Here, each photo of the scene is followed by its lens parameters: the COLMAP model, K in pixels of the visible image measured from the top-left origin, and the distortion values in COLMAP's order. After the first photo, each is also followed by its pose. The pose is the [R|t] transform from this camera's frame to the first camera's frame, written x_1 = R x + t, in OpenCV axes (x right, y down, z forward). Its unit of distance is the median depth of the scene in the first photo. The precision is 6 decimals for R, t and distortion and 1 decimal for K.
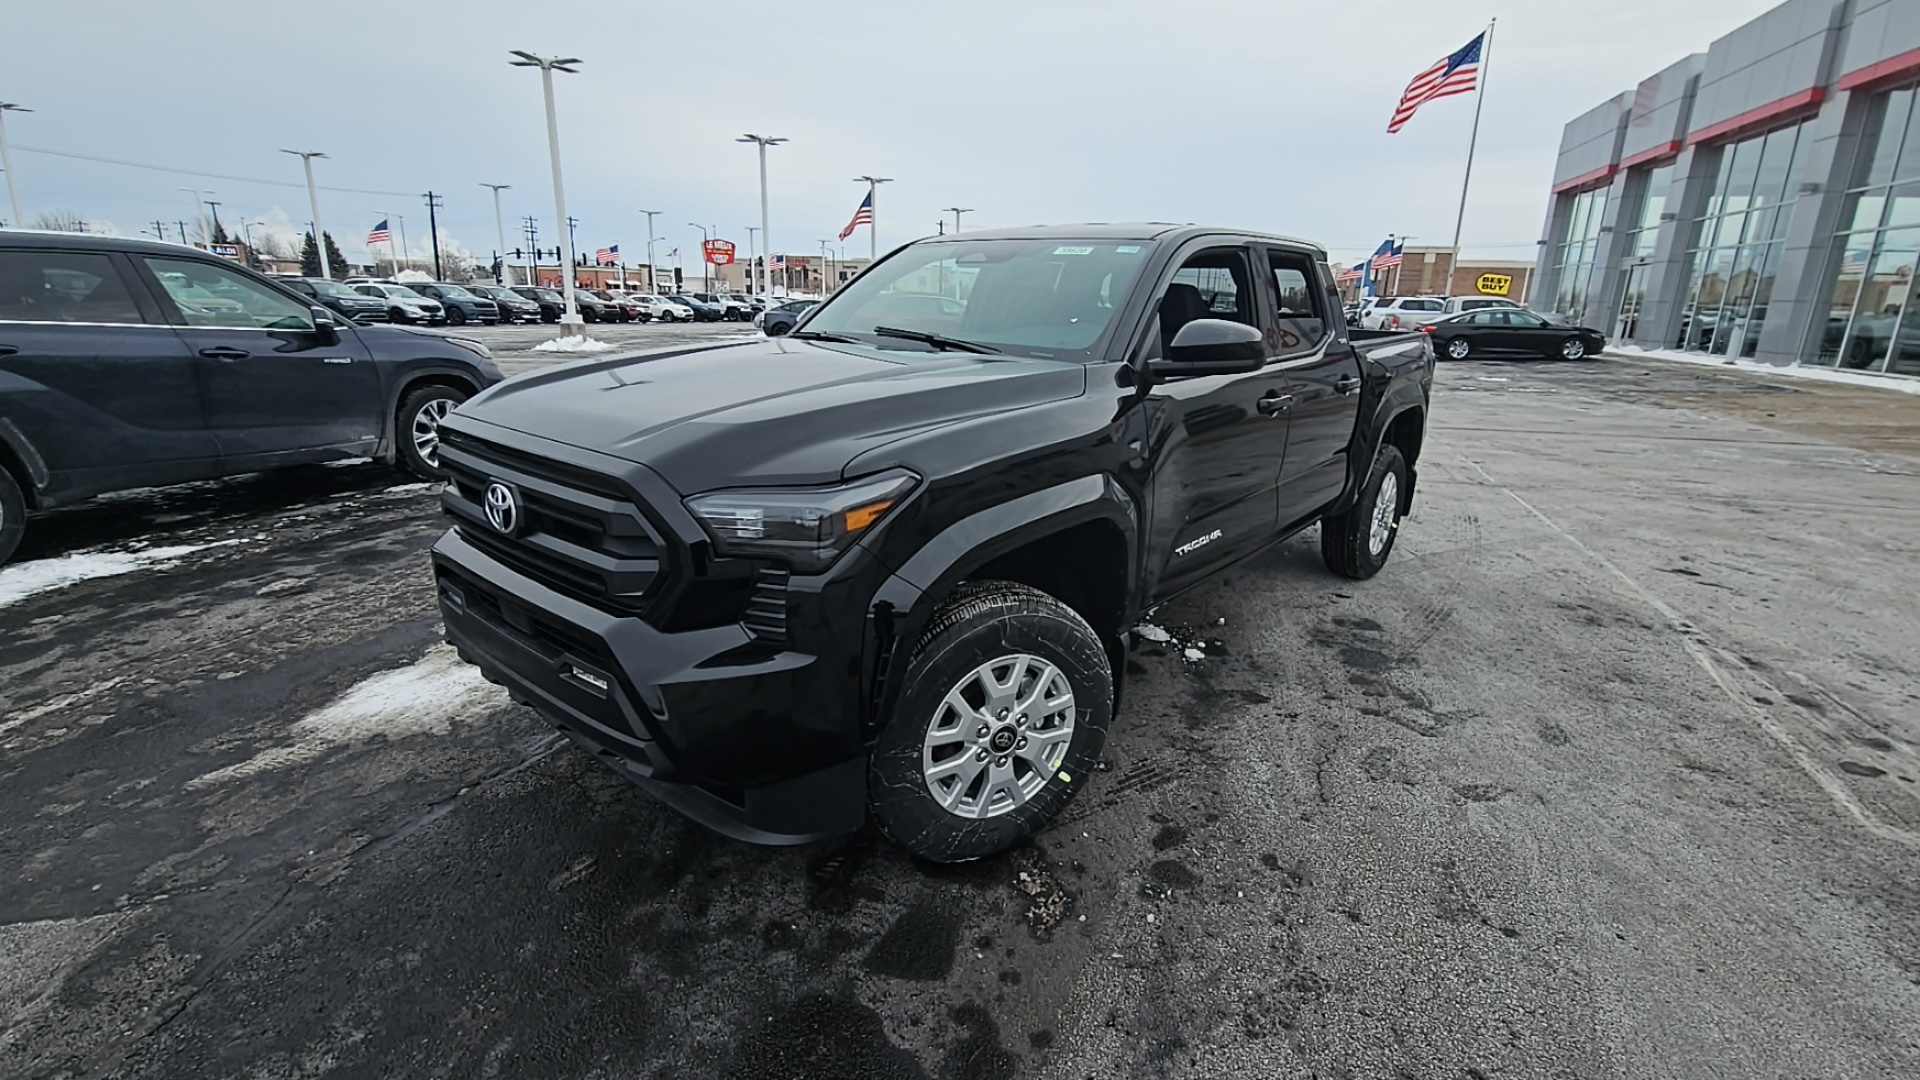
lens RADIAL K [[851.0, 0, 979.8], [0, 851.0, 546.3], [0, 0, 1]] dist [0.007800, -0.005397]
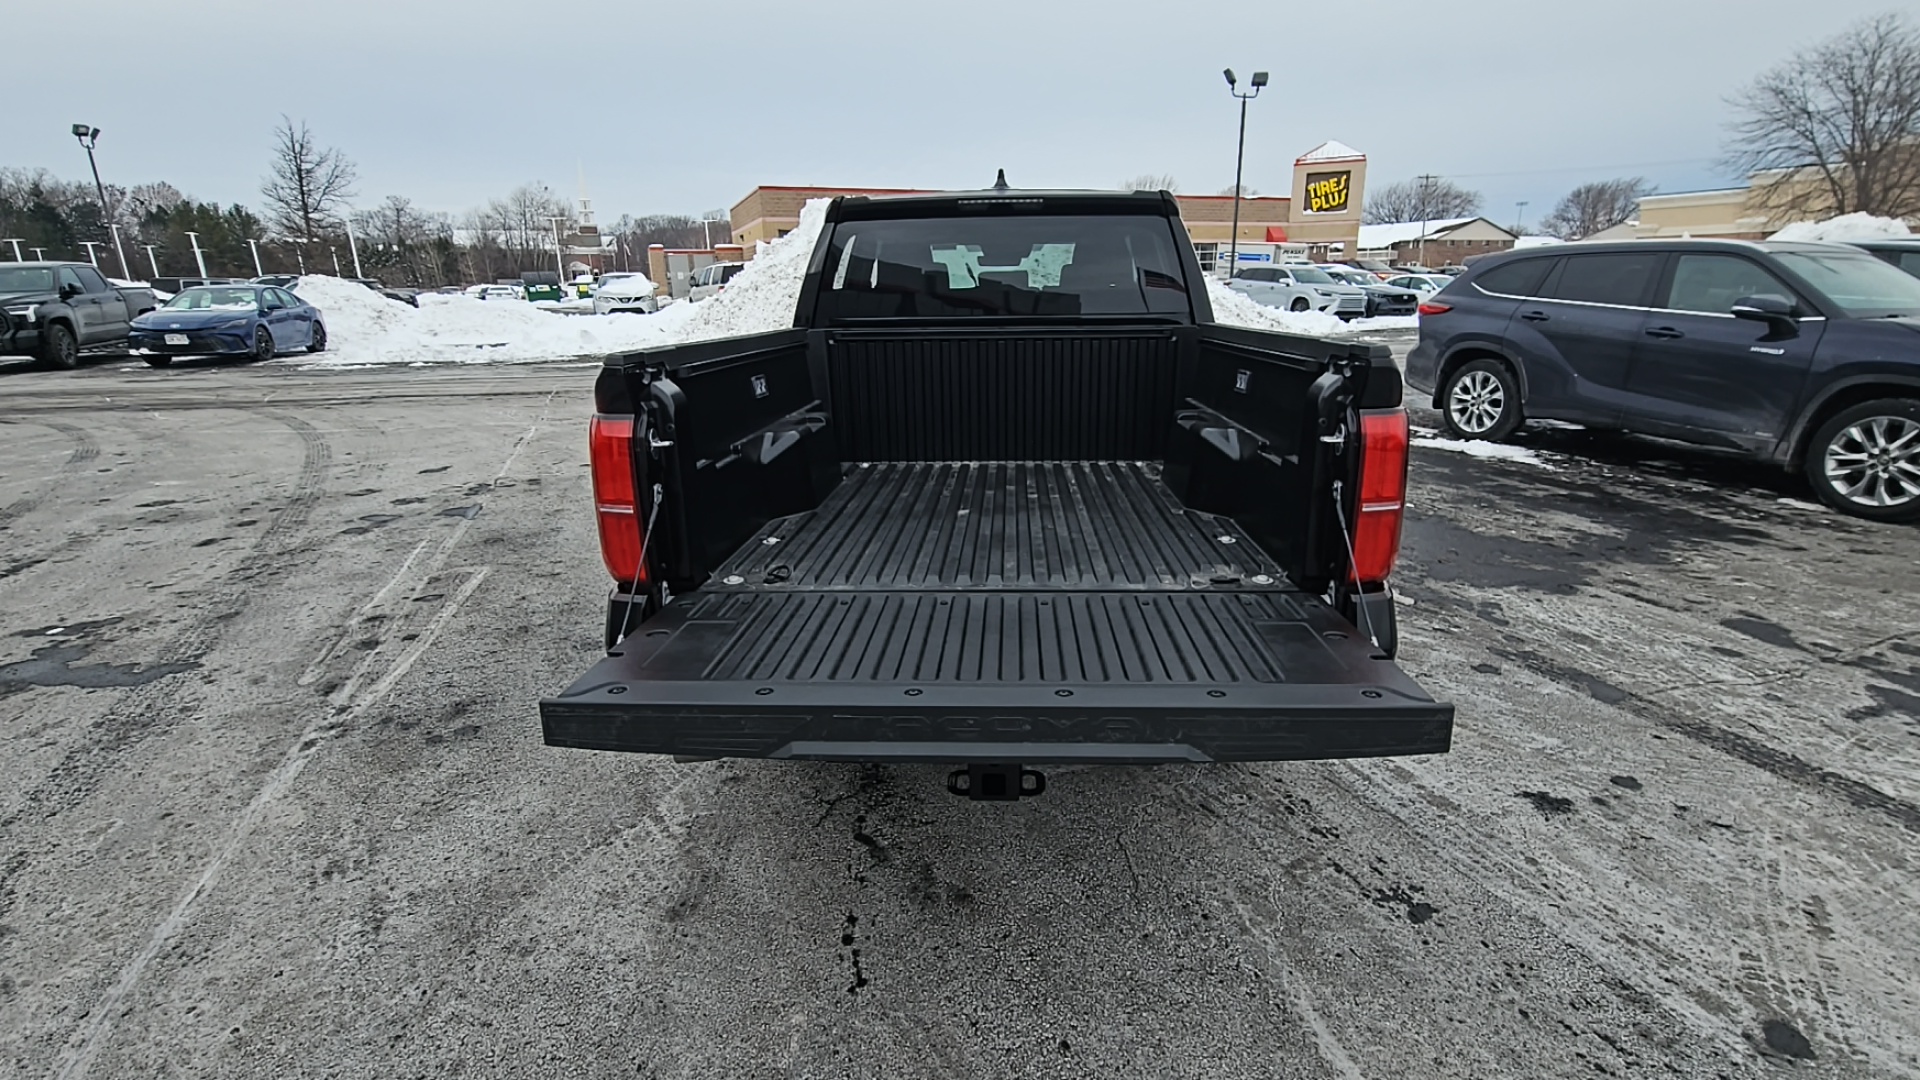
lens RADIAL K [[853.5, 0, 978.9], [0, 853.5, 544.7], [0, 0, 1]] dist [0.007331, -0.004879]
pose [[-0.790997, 0.167450, -0.588459, 0.863739], [-0.177800, 0.857393, 0.482974, -0.518964], [0.585415, 0.486659, -0.648423, 1.859184]]
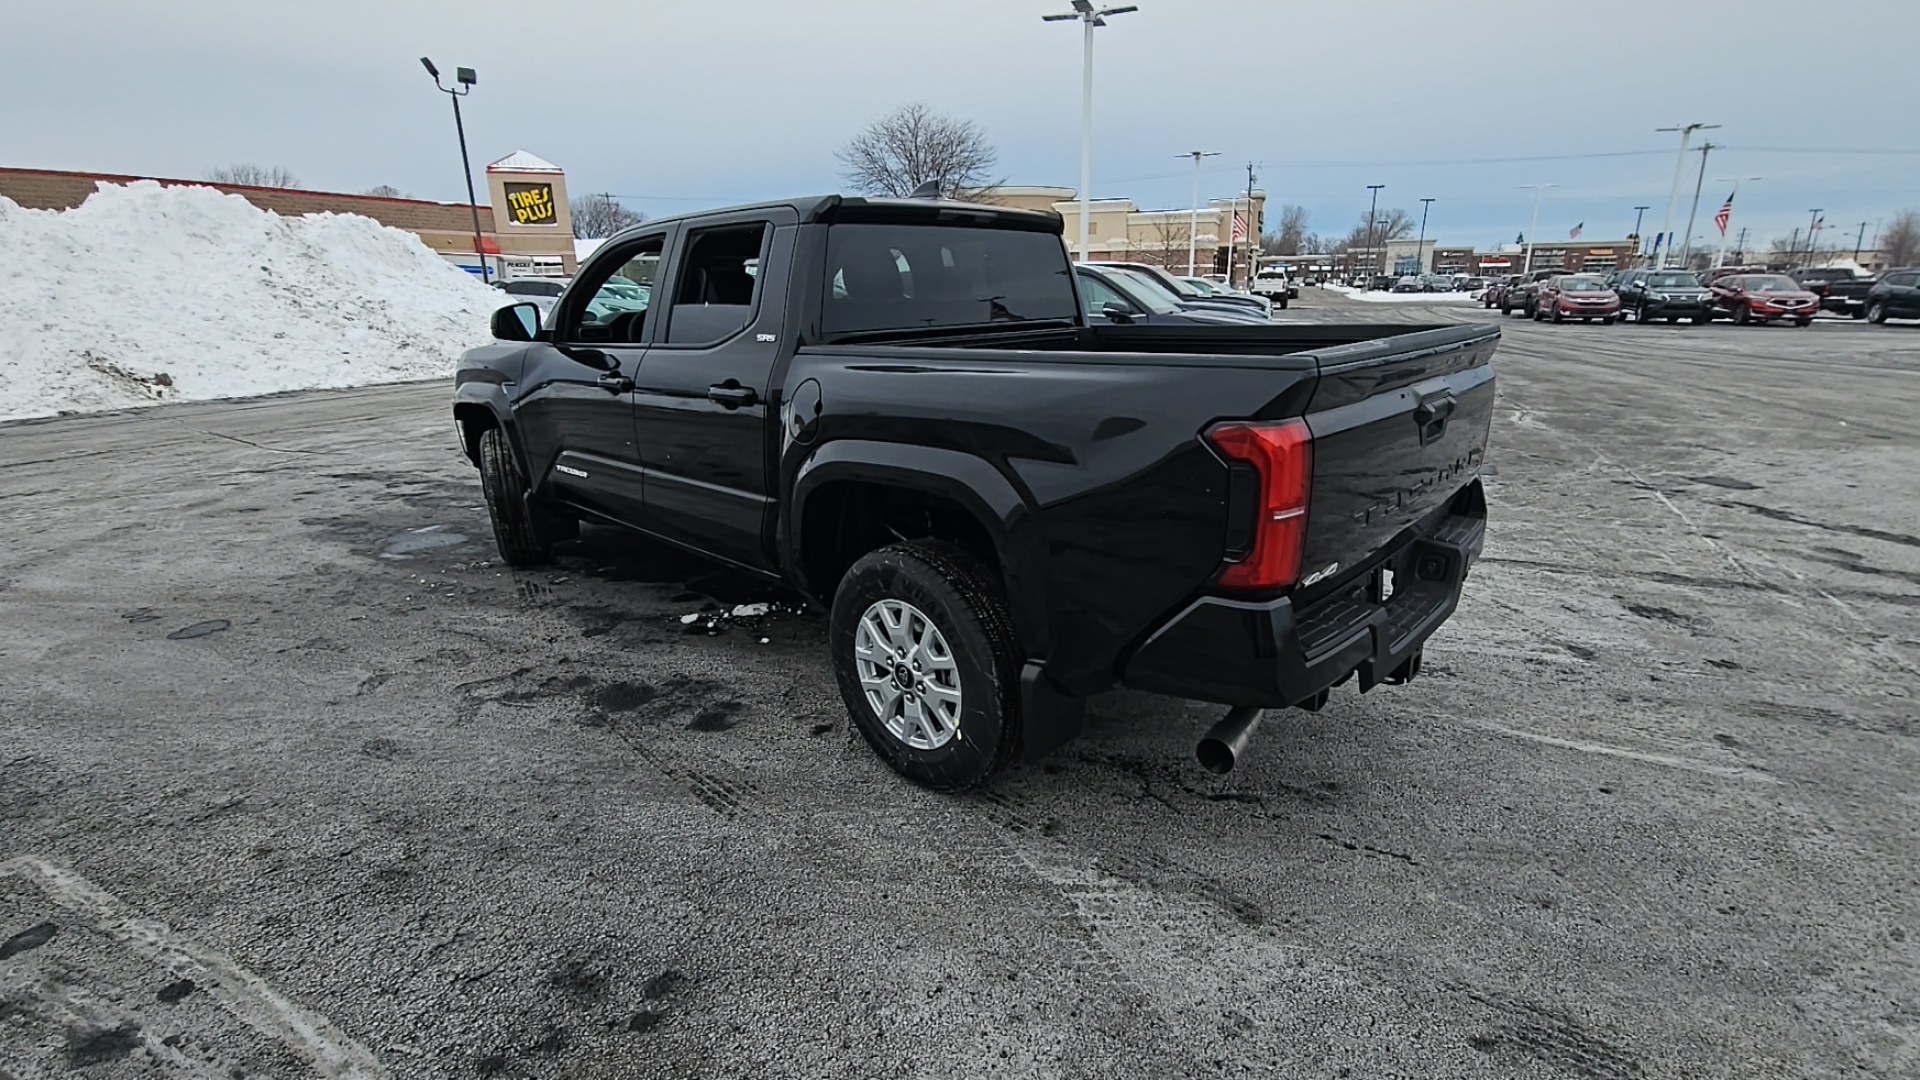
lens RADIAL K [[851.0, 0, 979.8], [0, 851.0, 546.3], [0, 0, 1]] dist [0.007800, -0.005397]
pose [[-0.053081, 0.271969, -0.960841, 1.202749], [-0.268245, 0.922949, 0.276062, -0.341407], [0.961887, 0.272394, 0.023963, 1.261930]]
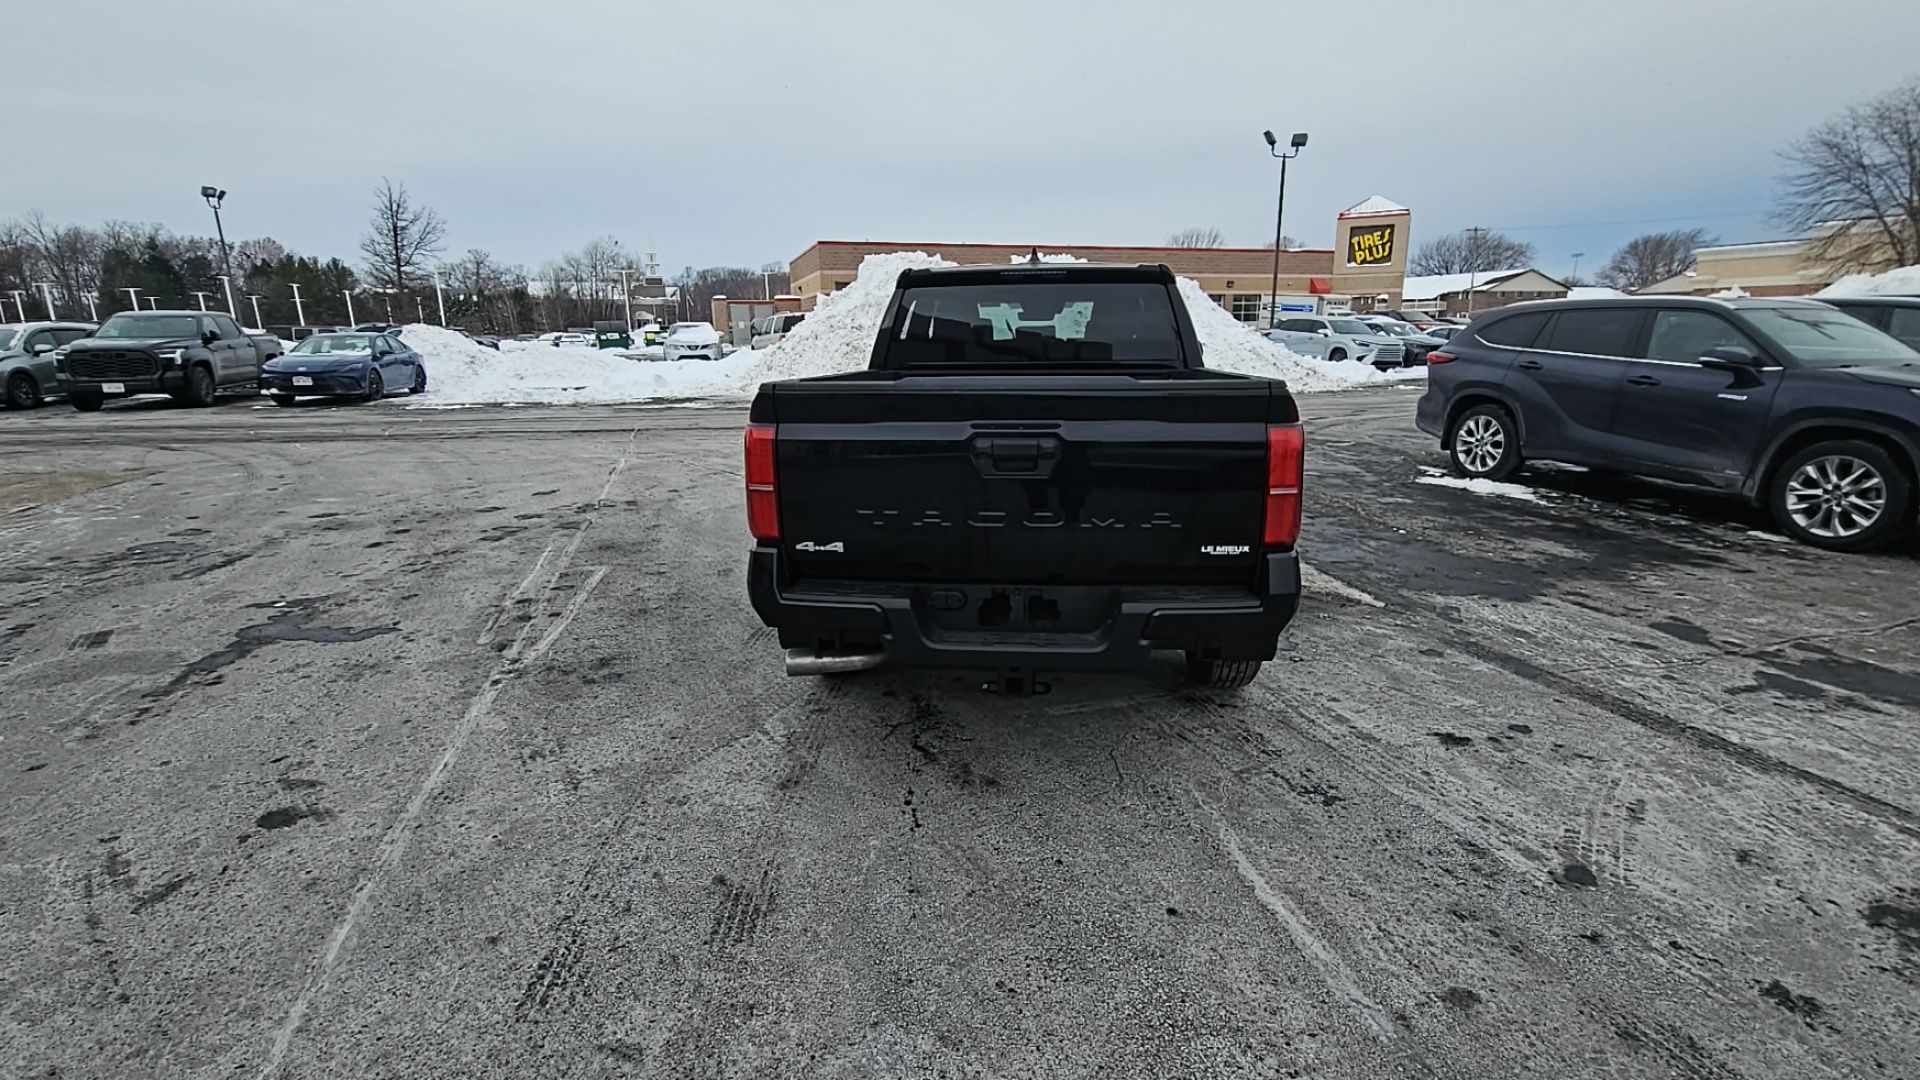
lens RADIAL K [[851.0, 0, 979.8], [0, 851.0, 546.3], [0, 0, 1]] dist [0.007800, -0.005397]
pose [[-0.822574, 0.124413, -0.554882, 0.984274], [-0.169124, 0.878097, 0.447597, -0.571036], [0.542927, 0.462025, -0.701258, 2.030744]]
